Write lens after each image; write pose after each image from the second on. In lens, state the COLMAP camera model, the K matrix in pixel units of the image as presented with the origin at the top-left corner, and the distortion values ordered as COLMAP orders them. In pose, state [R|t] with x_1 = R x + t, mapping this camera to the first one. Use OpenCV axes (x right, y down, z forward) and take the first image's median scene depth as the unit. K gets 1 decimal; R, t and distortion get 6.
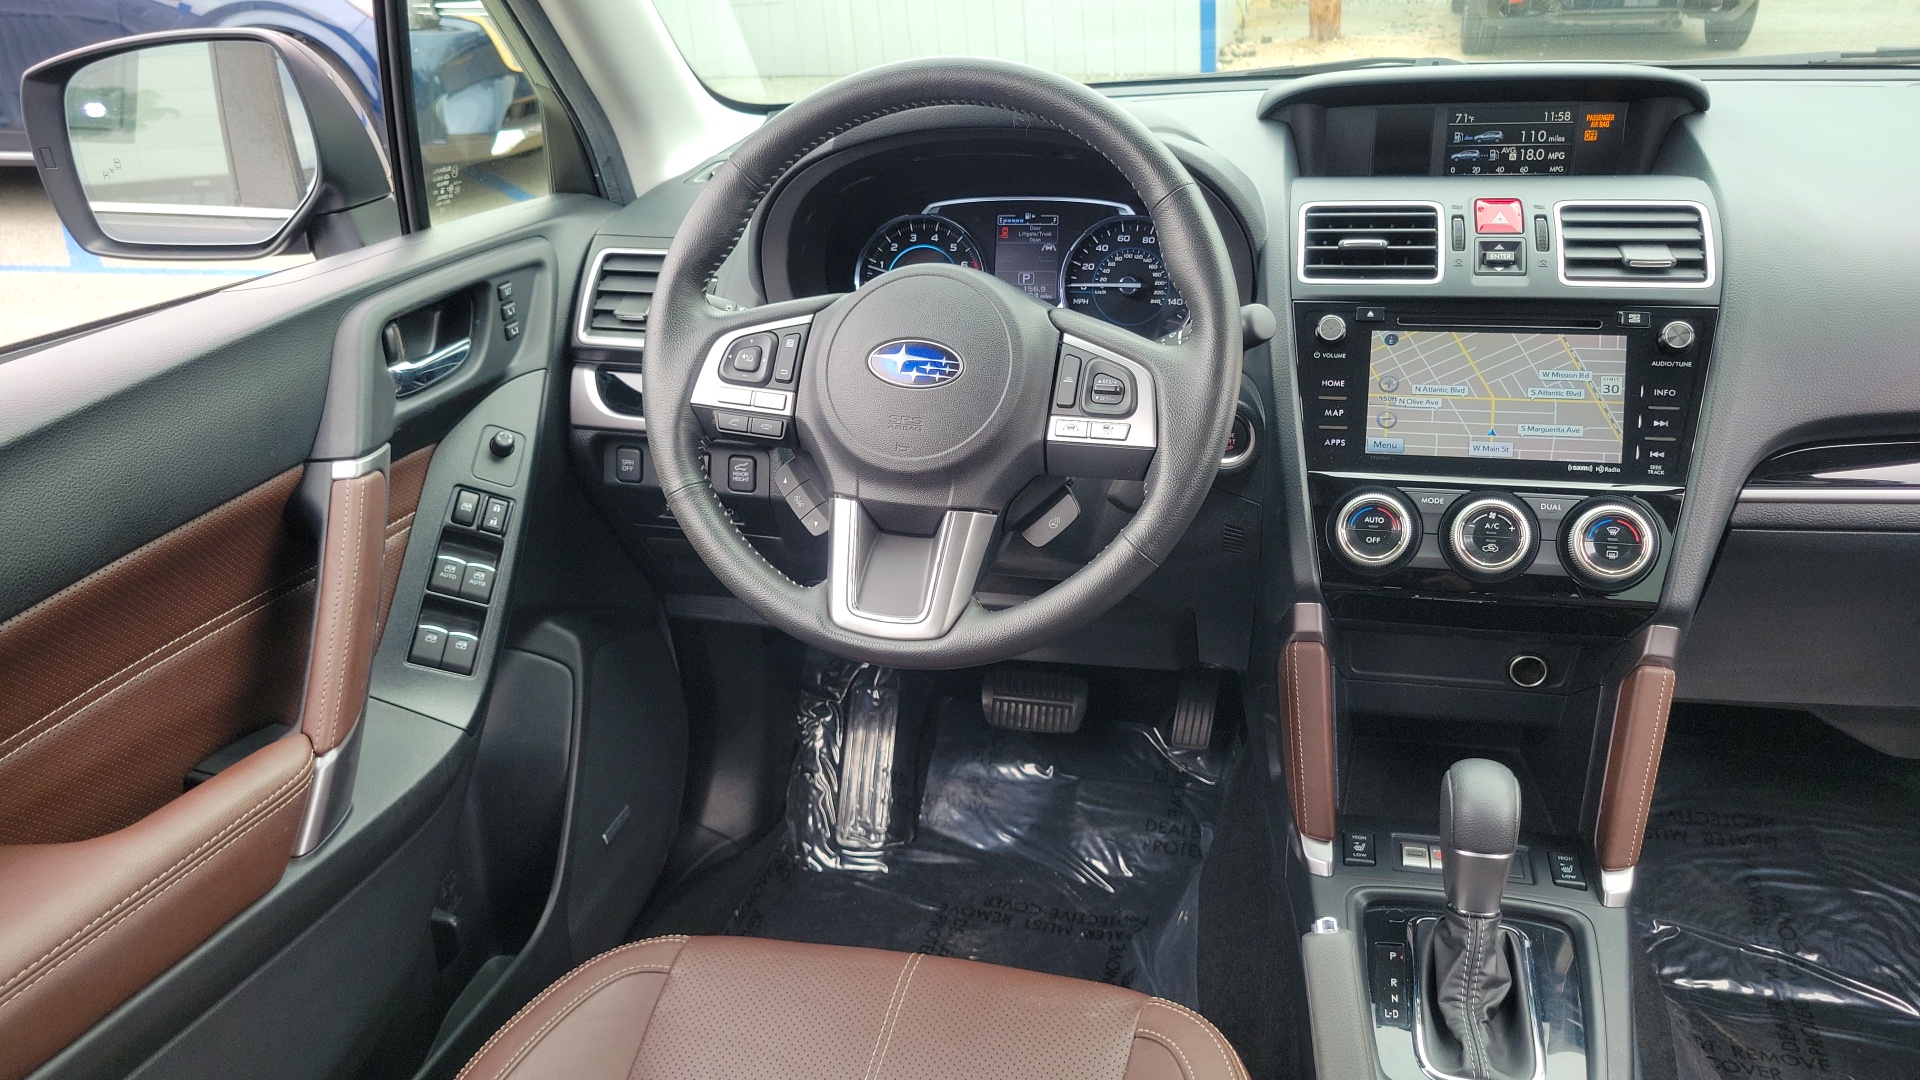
lens RADIAL K [[1453.5, 0, 951.4], [0, 1453.5, 532.1], [0, 0, 1]] dist [0.038770, -0.024812]
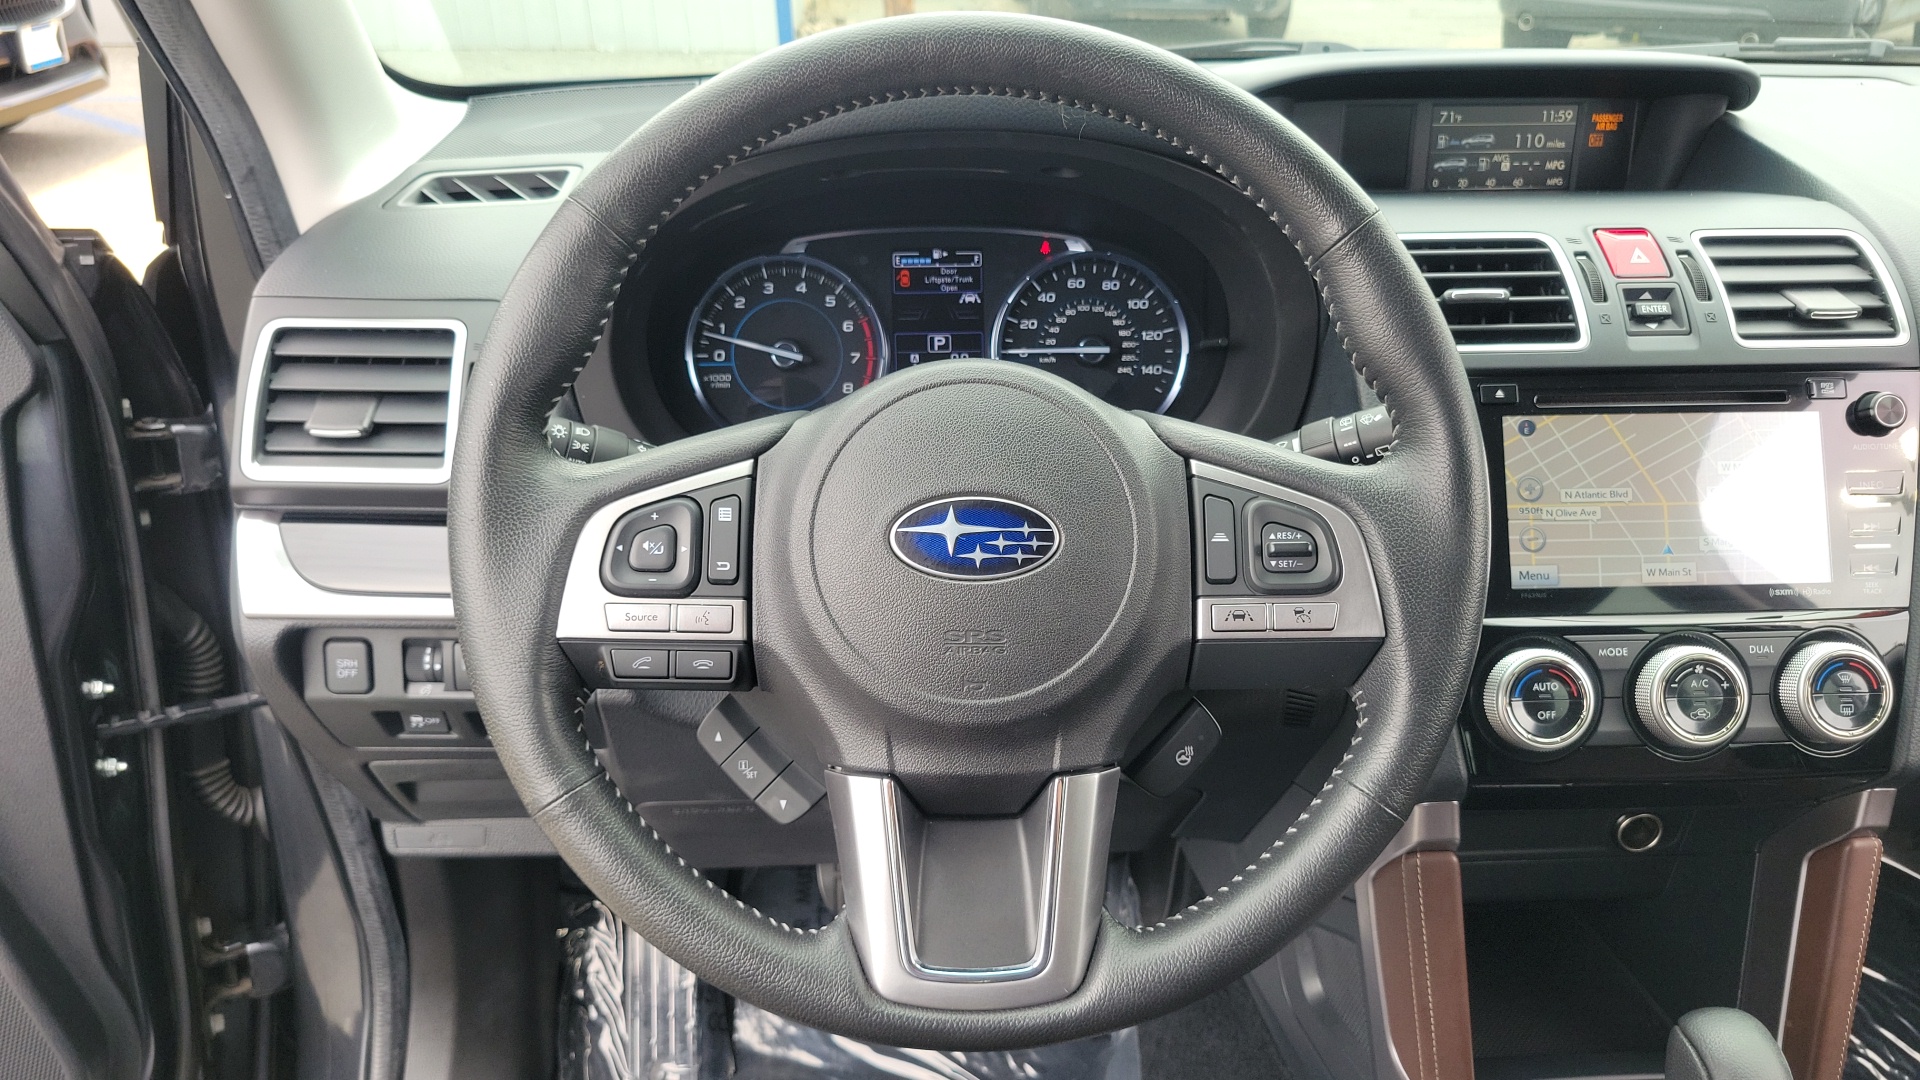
lens RADIAL K [[1453.5, 0, 968.4], [0, 1453.5, 548.6], [0, 0, 1]] dist [0.038770, -0.024812]
pose [[0.953128, -0.079018, 0.292067, -0.177999], [0.073735, 0.996854, 0.029071, -0.115143], [-0.293446, -0.006173, 0.955956, 0.396292]]
